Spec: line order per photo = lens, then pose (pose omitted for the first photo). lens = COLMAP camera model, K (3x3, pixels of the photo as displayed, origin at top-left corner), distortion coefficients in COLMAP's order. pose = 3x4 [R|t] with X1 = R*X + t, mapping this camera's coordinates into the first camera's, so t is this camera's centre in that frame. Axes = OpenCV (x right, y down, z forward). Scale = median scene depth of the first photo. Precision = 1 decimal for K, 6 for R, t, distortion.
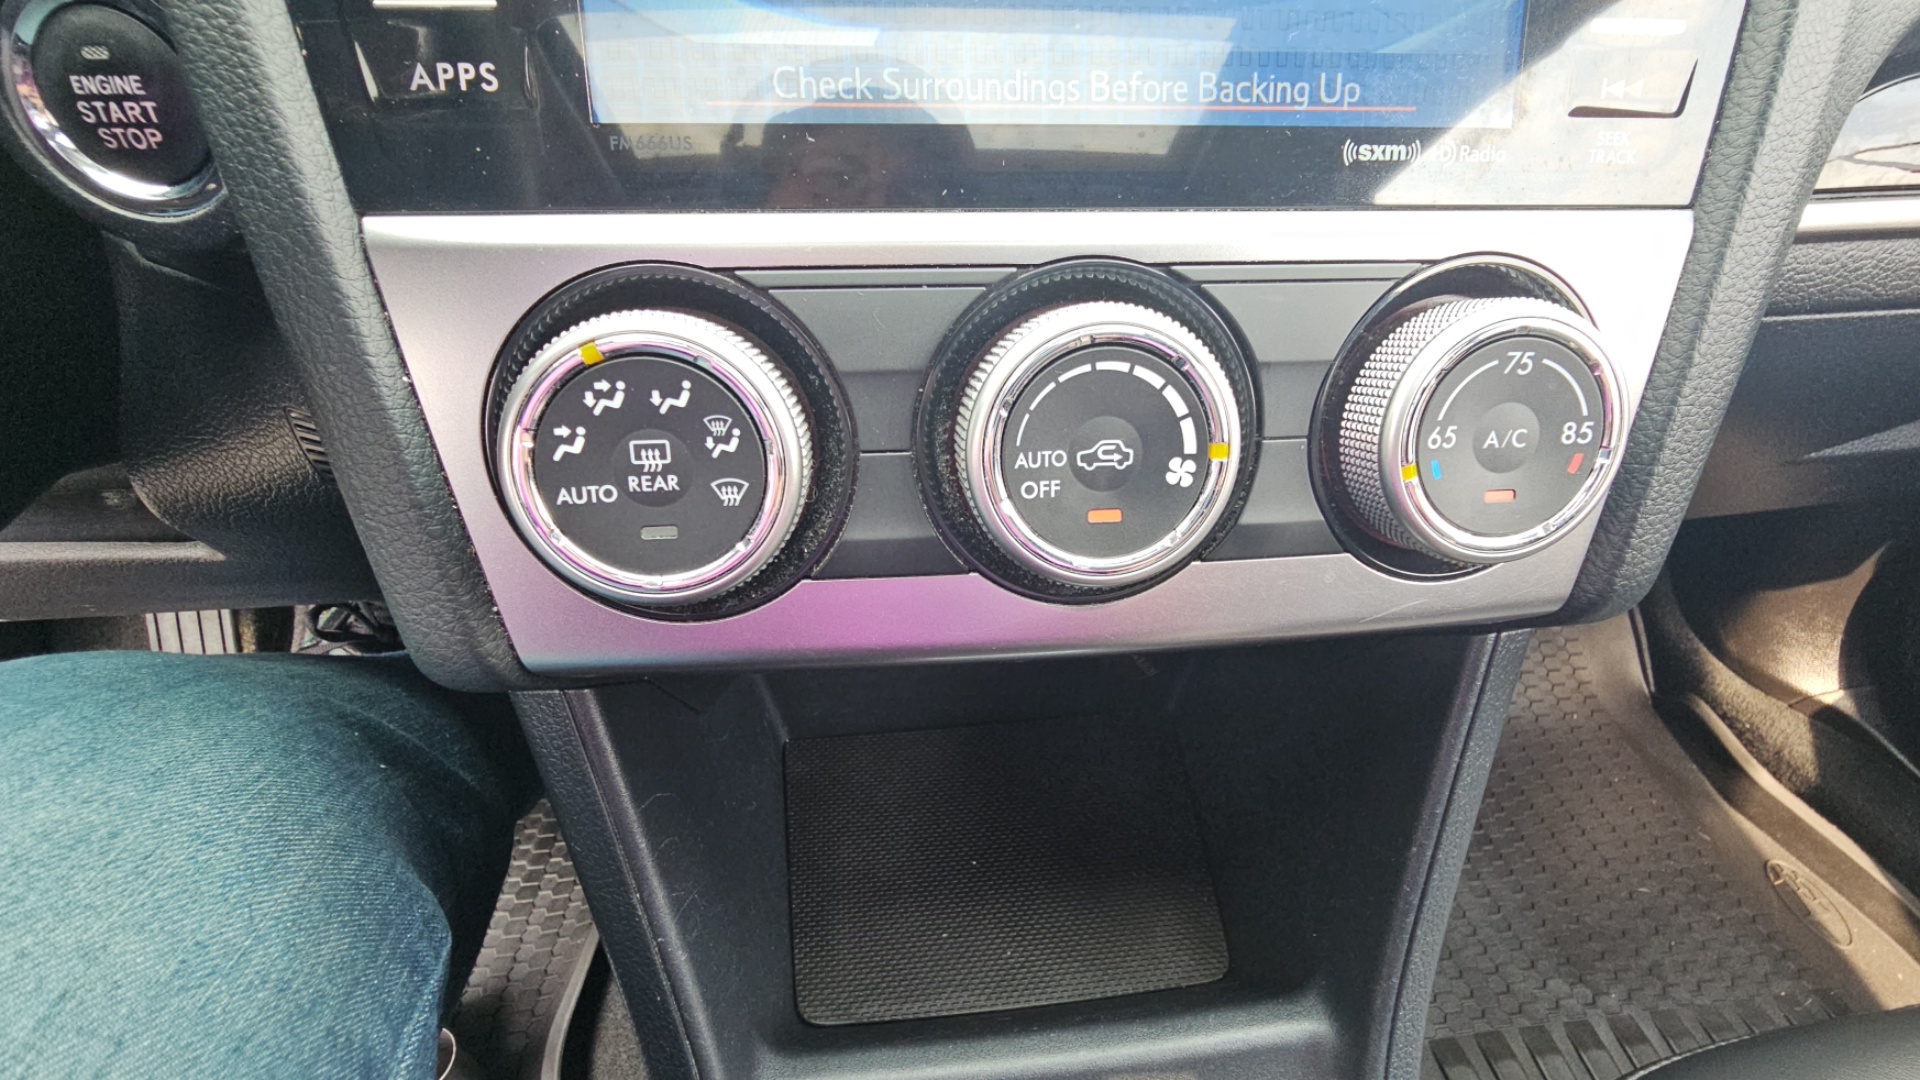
lens RADIAL K [[858.9, 0, 966.7], [0, 858.9, 528.1], [0, 0, 1]] dist [0.009359, -0.007994]
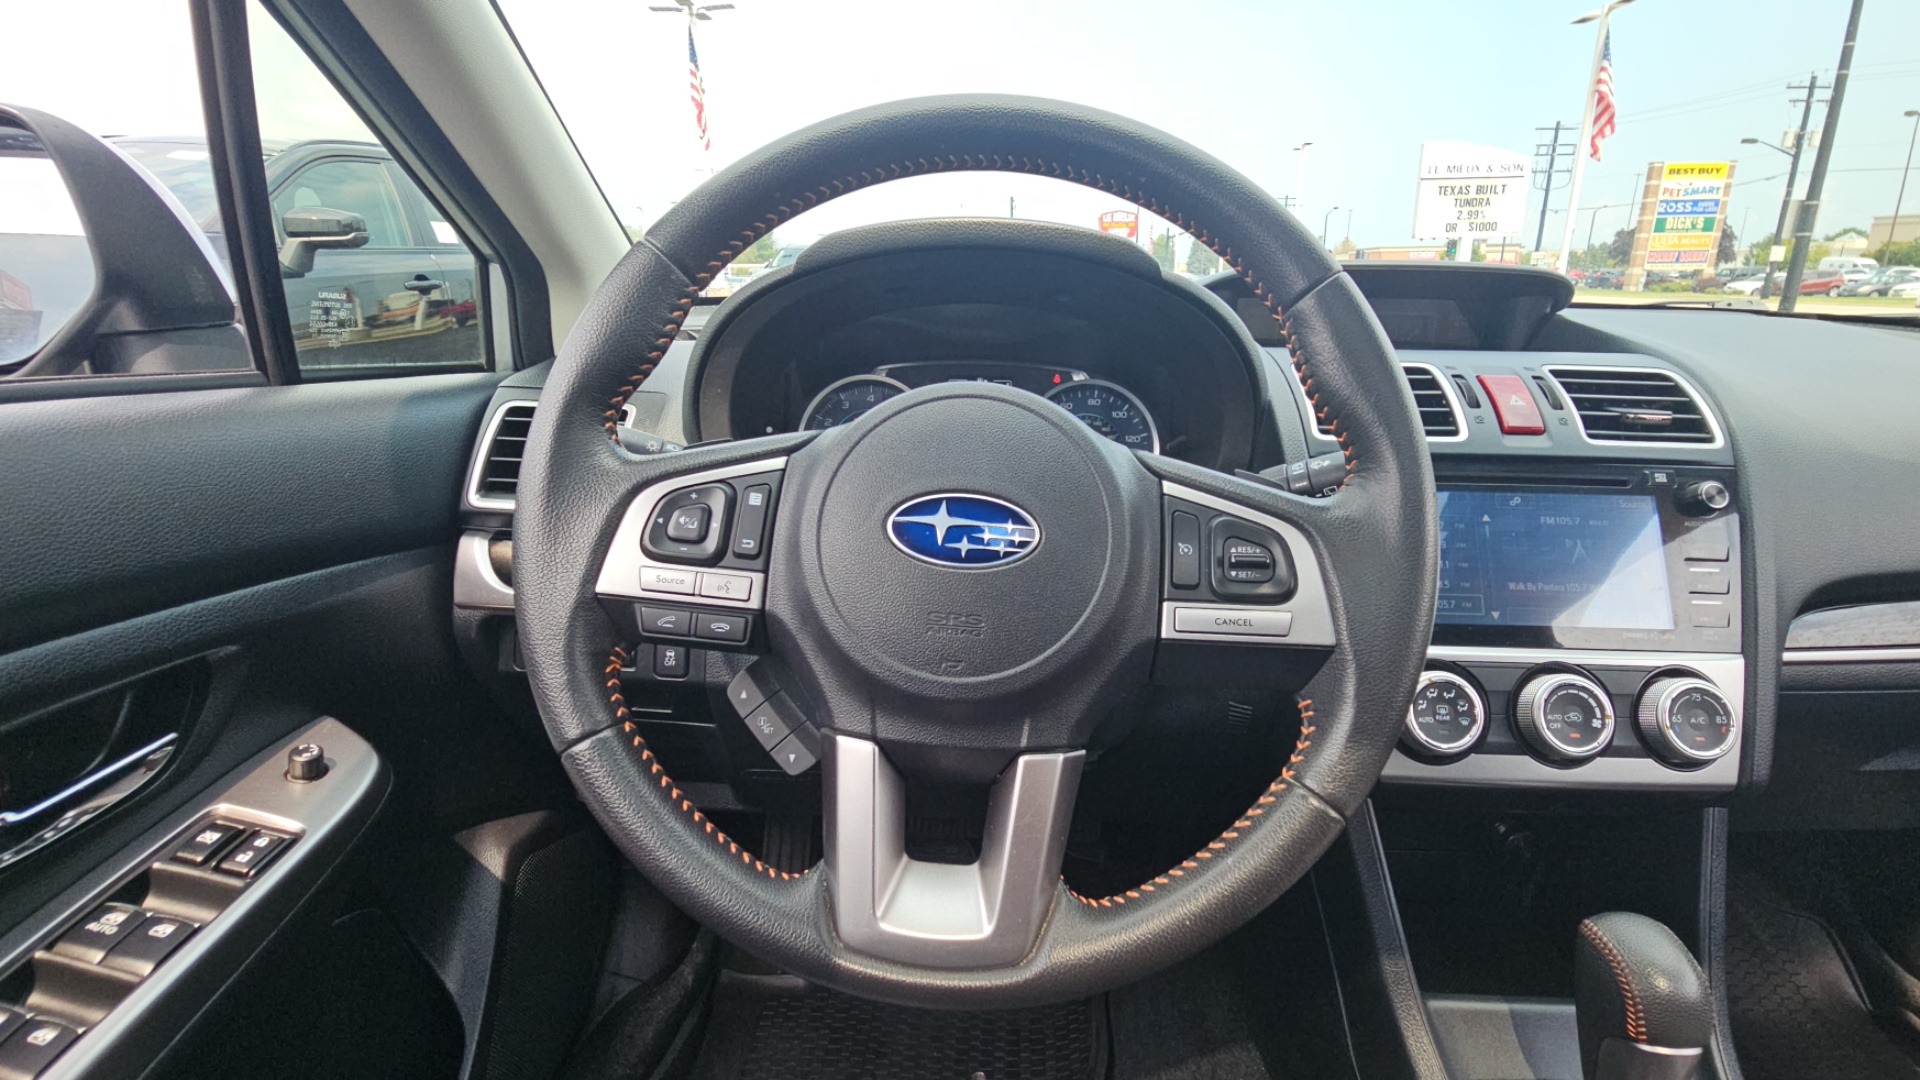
lens RADIAL K [[858.9, 0, 978.2], [0, 858.9, 548.6], [0, 0, 1]] dist [0.009359, -0.007994]
pose [[0.992697, 0.021342, -0.118731, -1.729580], [-0.067865, 0.912512, -0.403381, 0.815099], [0.099735, 0.408493, 0.907296, -2.532852]]
